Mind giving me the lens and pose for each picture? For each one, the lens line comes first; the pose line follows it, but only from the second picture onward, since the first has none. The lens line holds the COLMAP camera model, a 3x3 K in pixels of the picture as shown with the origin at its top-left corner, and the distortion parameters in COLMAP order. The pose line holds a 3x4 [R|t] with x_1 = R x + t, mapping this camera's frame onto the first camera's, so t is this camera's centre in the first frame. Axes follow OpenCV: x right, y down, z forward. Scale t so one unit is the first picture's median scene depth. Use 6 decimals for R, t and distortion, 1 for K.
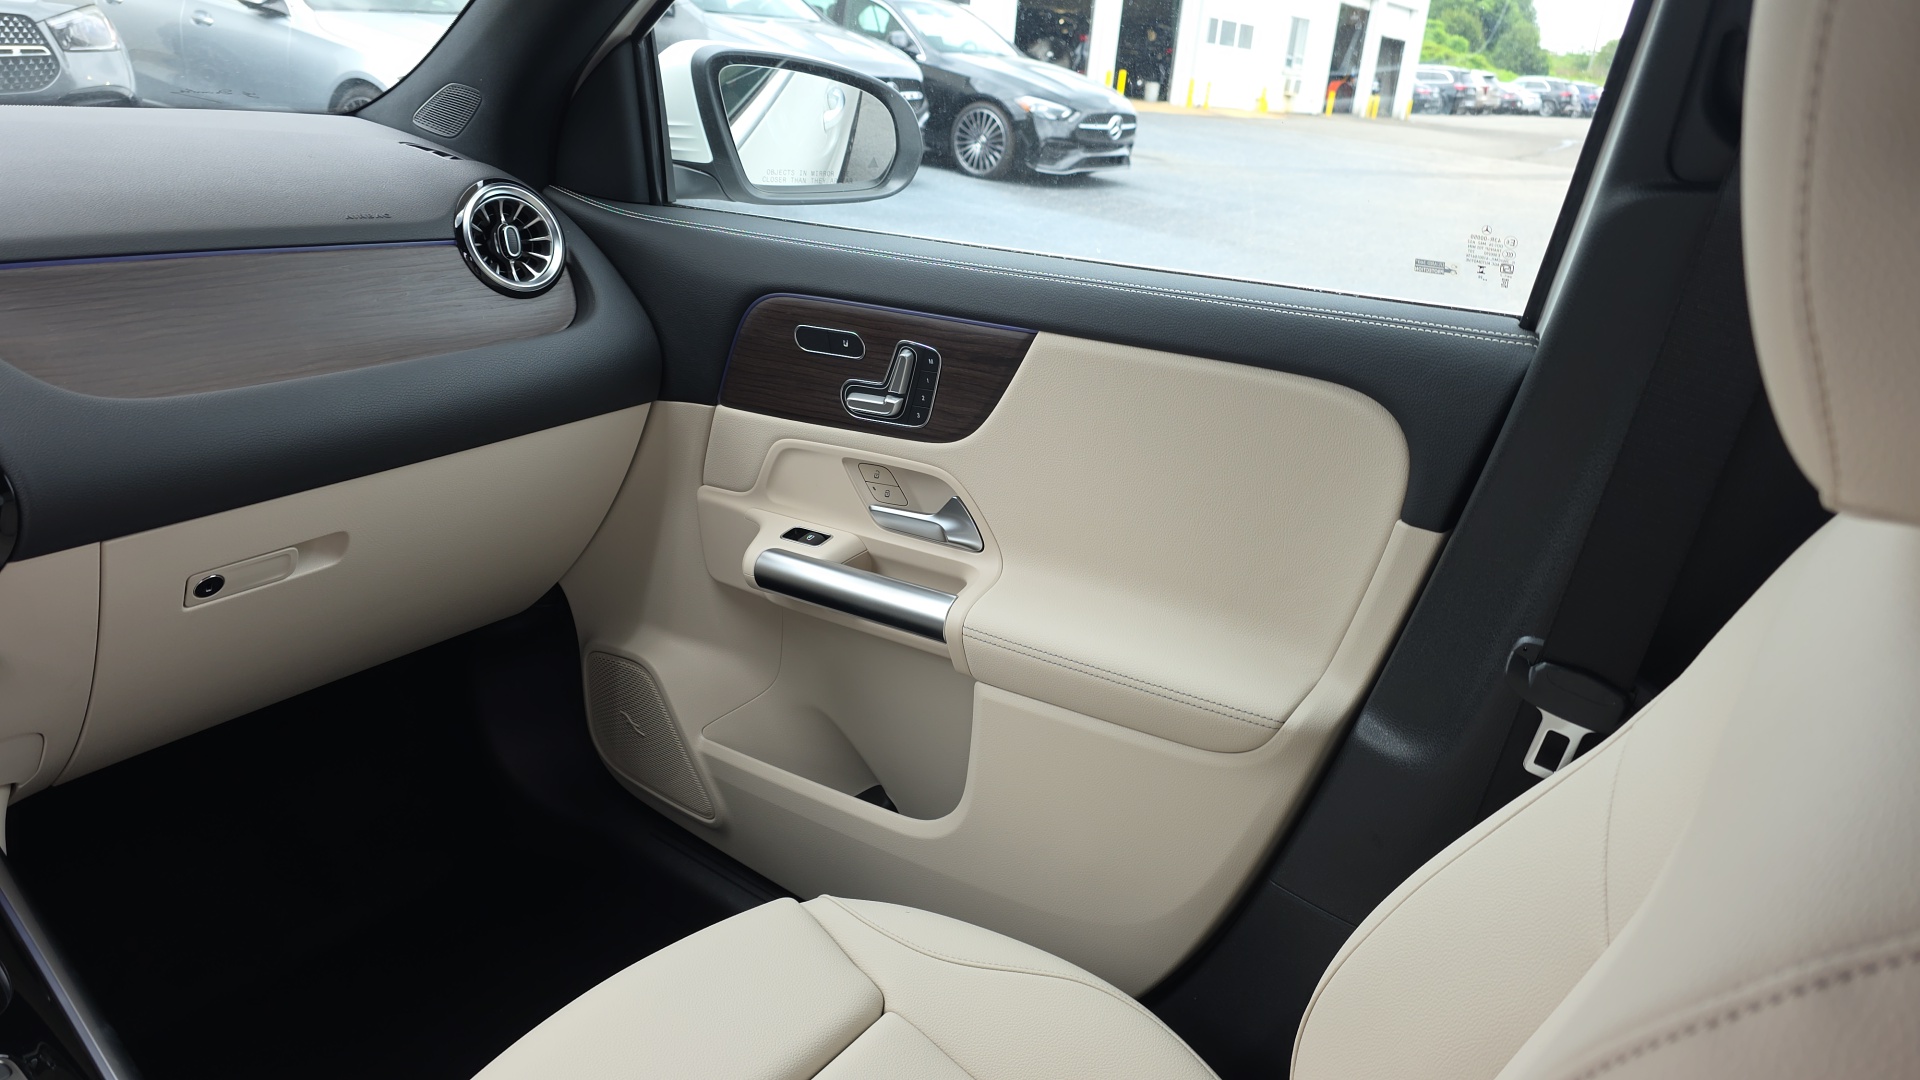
lens RADIAL K [[1304.2, 0, 977.0], [0, 1304.2, 527.0], [0, 0, 1]] dist [0.051482, -0.058499]
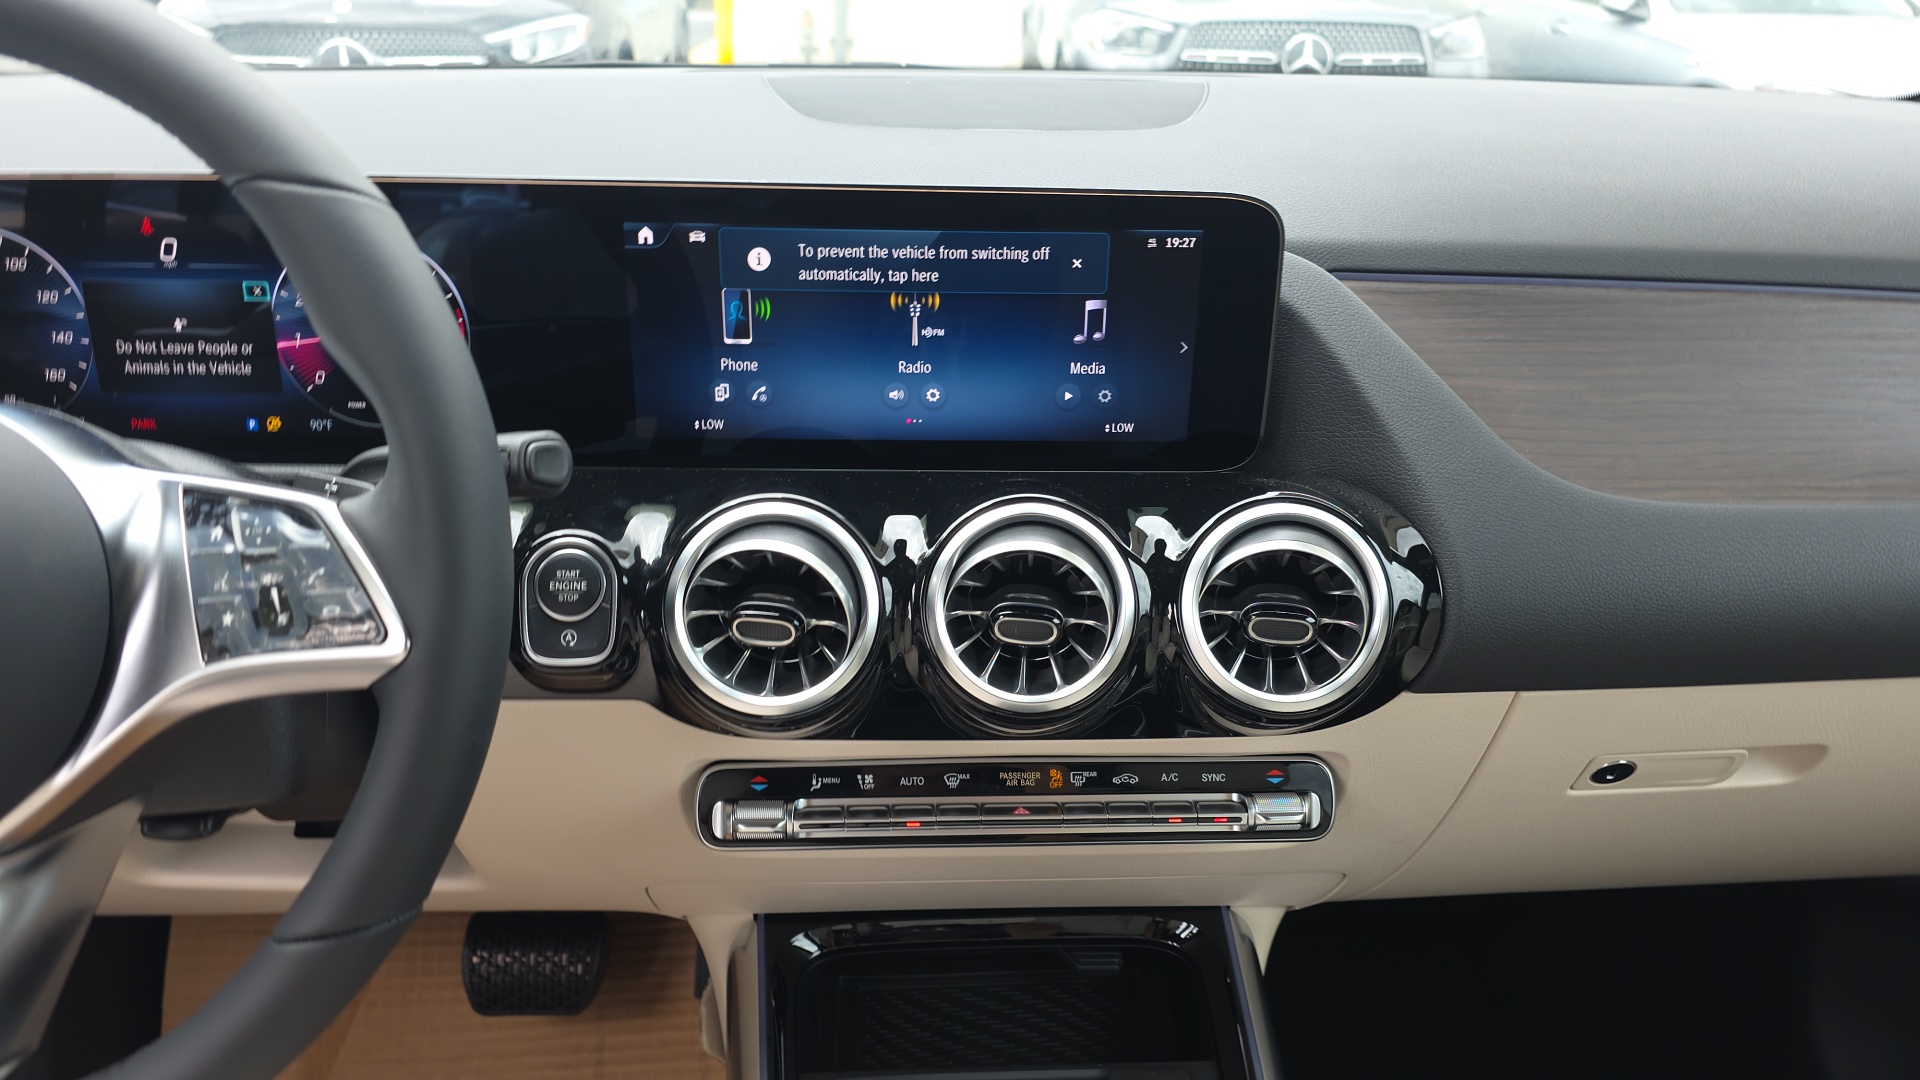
lens RADIAL K [[1304.2, 0, 970.7], [0, 1304.2, 532.7], [0, 0, 1]] dist [0.051482, -0.058499]
pose [[0.636437, 0.247087, -0.730682, -0.277224], [-0.251602, 0.961991, 0.106157, -0.052089], [0.729140, 0.116279, 0.674414, 0.245107]]
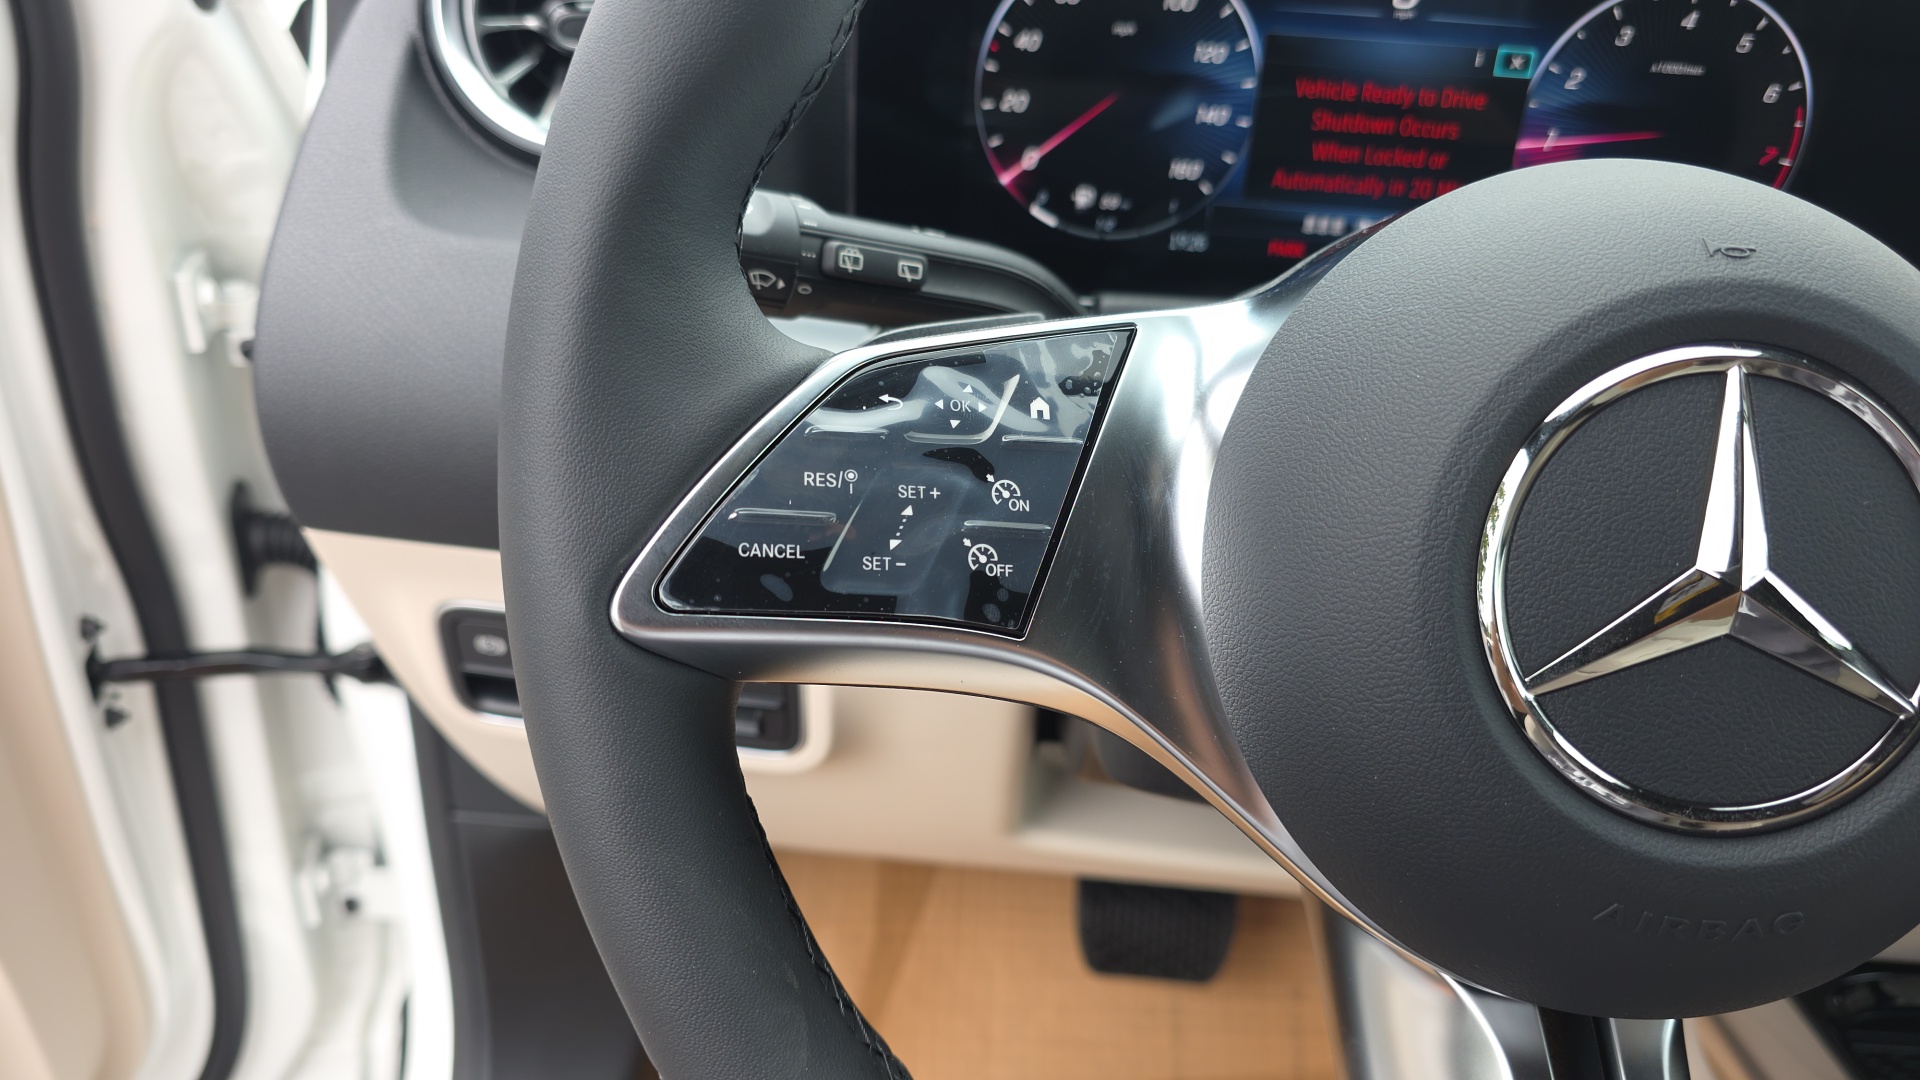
lens RADIAL K [[1304.2, 0, 963.7], [0, 1304.2, 536.3], [0, 0, 1]] dist [0.051482, -0.058499]
pose [[0.568532, 0.362813, -0.738335, -0.627510], [-0.317710, 0.924698, 0.209748, 0.070485], [0.758836, 0.115328, 0.640989, 0.057427]]
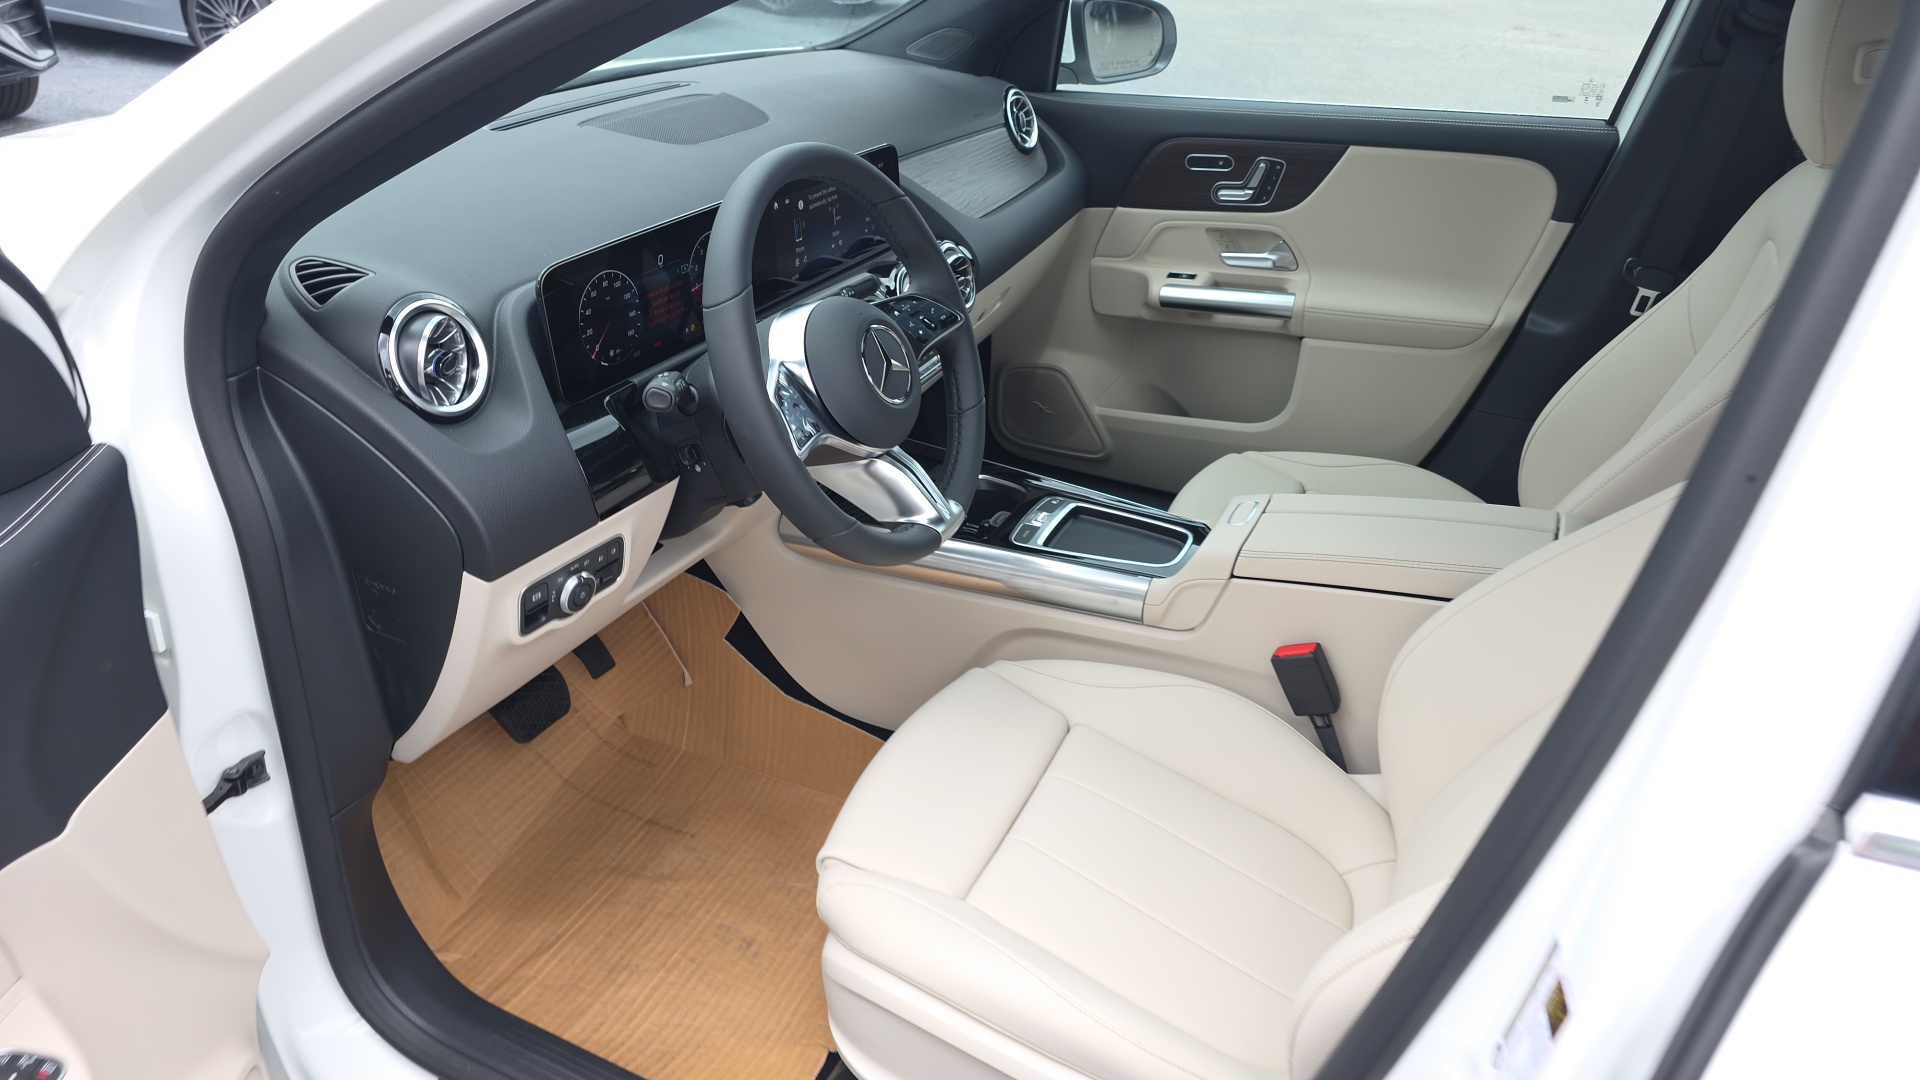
lens RADIAL K [[1304.2, 0, 910.3], [0, 1304.2, 520.3], [0, 0, 1]] dist [0.051482, -0.058499]
pose [[0.981686, -0.123638, 0.144938, -0.846445], [0.105114, 0.986035, 0.129174, 0.071026], [-0.158885, -0.111573, 0.980973, -0.793582]]
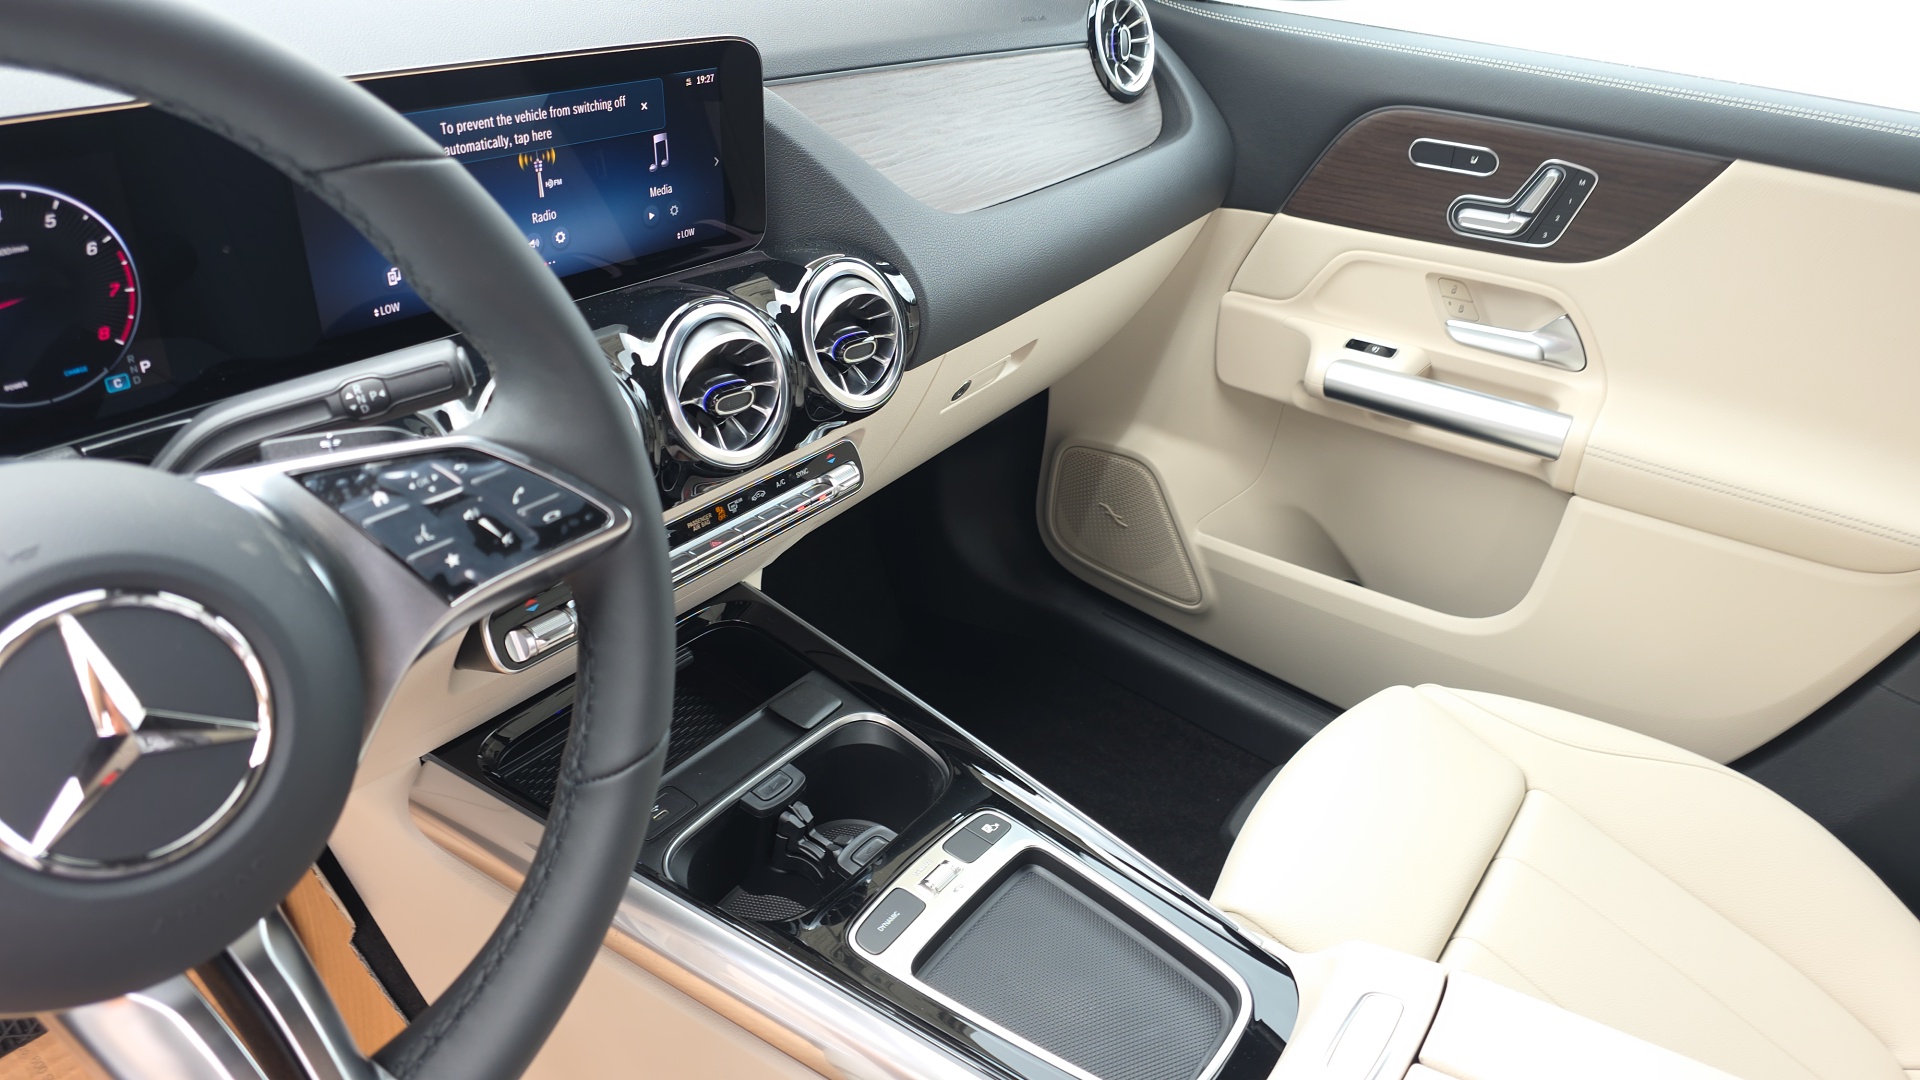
lens RADIAL K [[1304.2, 0, 946.8], [0, 1304.2, 522.0], [0, 0, 1]] dist [0.051482, -0.058499]
pose [[0.999337, 0.026601, 0.024857, -0.516419], [-0.030474, 0.984746, 0.171309, -0.025658], [-0.019921, -0.171953, 0.984904, -0.046691]]
